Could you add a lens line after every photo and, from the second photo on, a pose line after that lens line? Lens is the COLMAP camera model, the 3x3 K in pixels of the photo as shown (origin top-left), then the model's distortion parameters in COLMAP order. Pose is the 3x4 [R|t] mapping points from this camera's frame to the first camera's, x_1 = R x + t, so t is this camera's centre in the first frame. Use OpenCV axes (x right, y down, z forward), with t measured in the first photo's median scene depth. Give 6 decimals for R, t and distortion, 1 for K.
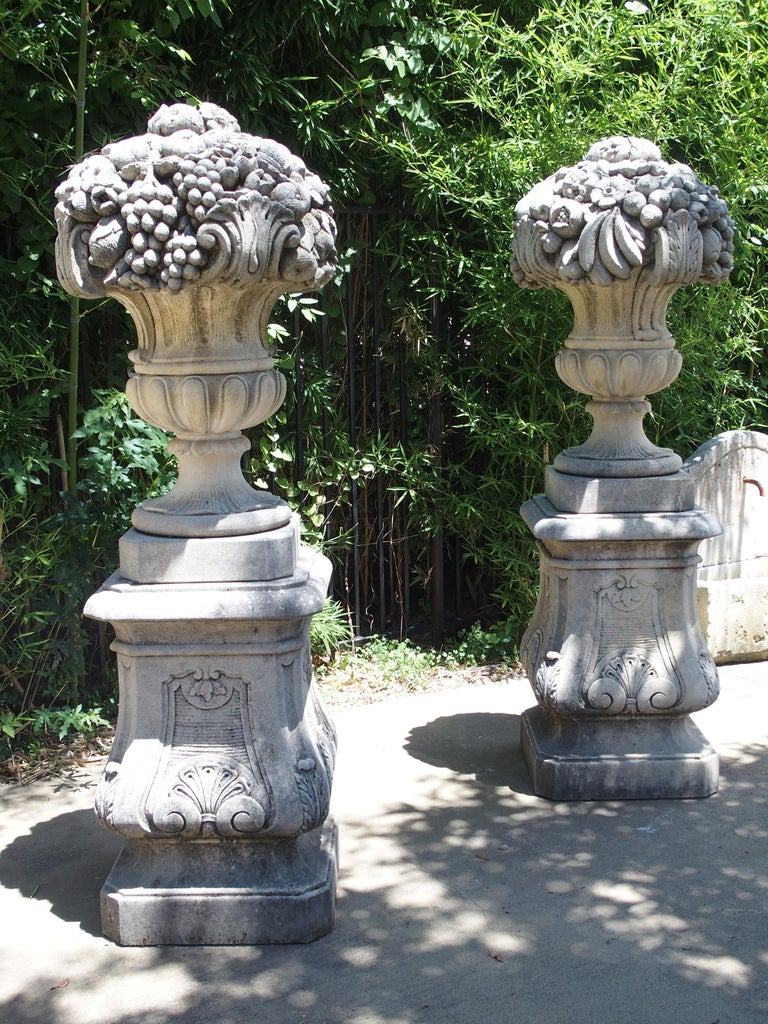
lens RADIAL K [[1261.3, 0, 384.0], [0, 1261.3, 512.0], [0, 0, 1]] dist [-0.031700, 0.027313]
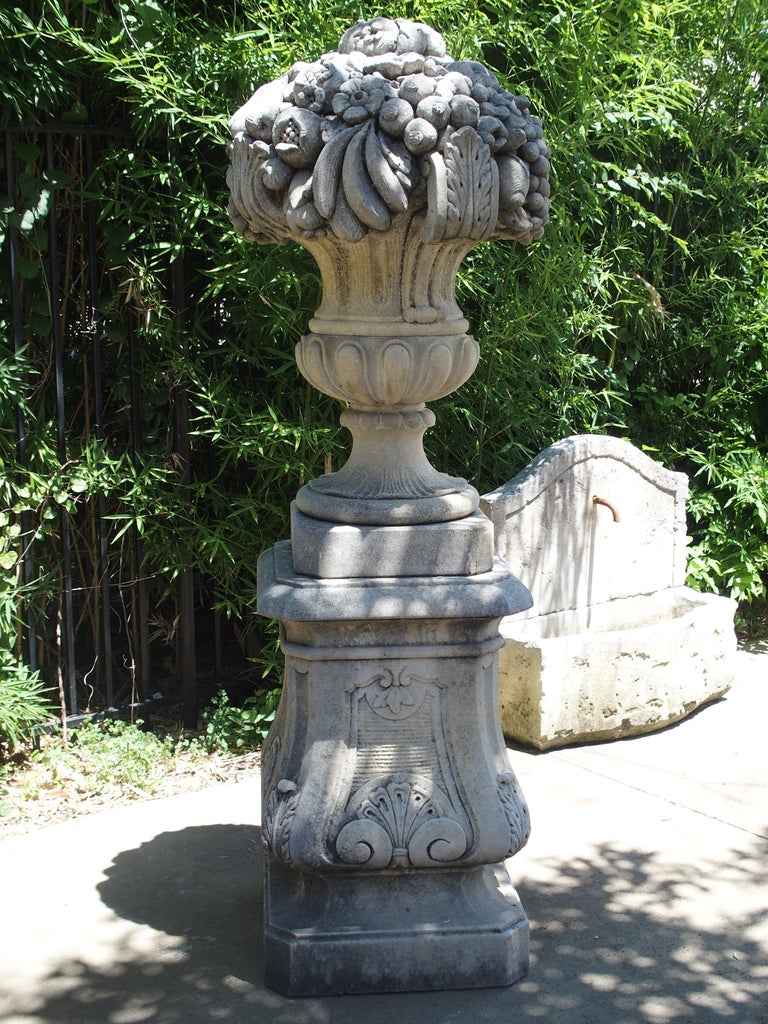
lens RADIAL K [[1390.7, 0, 384.0], [0, 1390.7, 512.0], [0, 0, 1]] dist [-0.028431, 0.072055]
pose [[0.995449, 0.000966, 0.095286, 0.117980], [-0.002659, 0.999841, 0.017647, -0.048313], [-0.095254, -0.017820, 0.995294, 0.259698]]
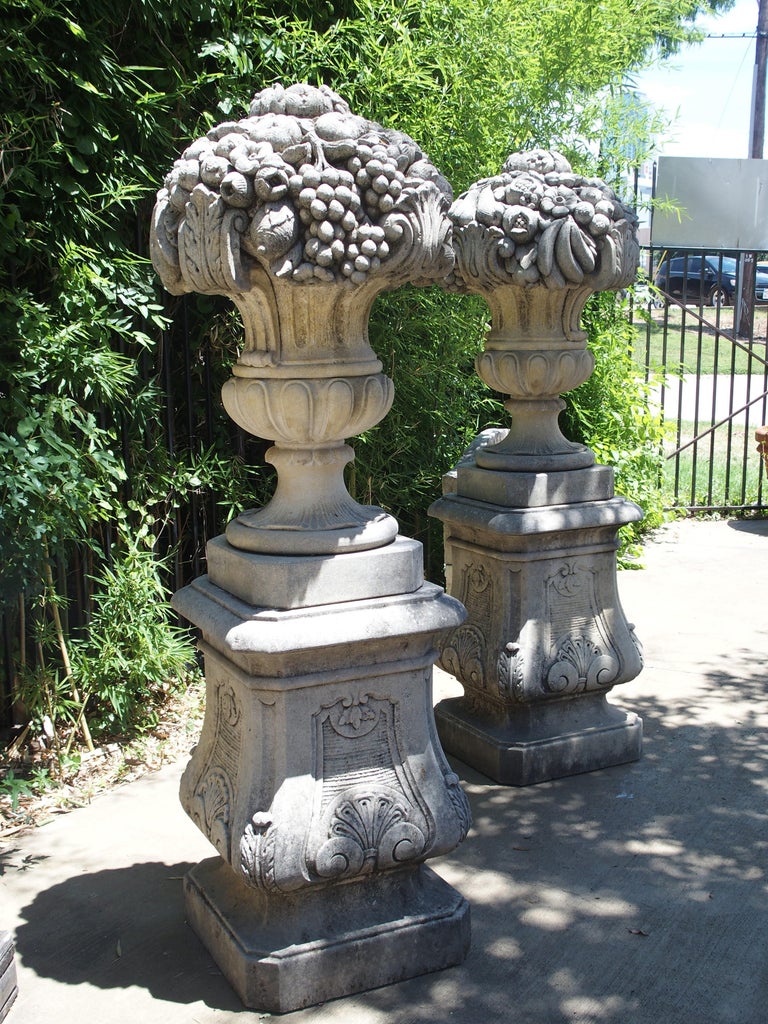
lens RADIAL K [[1235.7, 0, 384.0], [0, 1235.7, 512.0], [0, 0, 1]] dist [-0.045012, 0.058272]
pose [[0.896236, -0.070016, 0.438017, -0.408028], [0.075109, 0.997159, 0.005710, -0.010147], [-0.437172, 0.027782, 0.898949, 0.135392]]
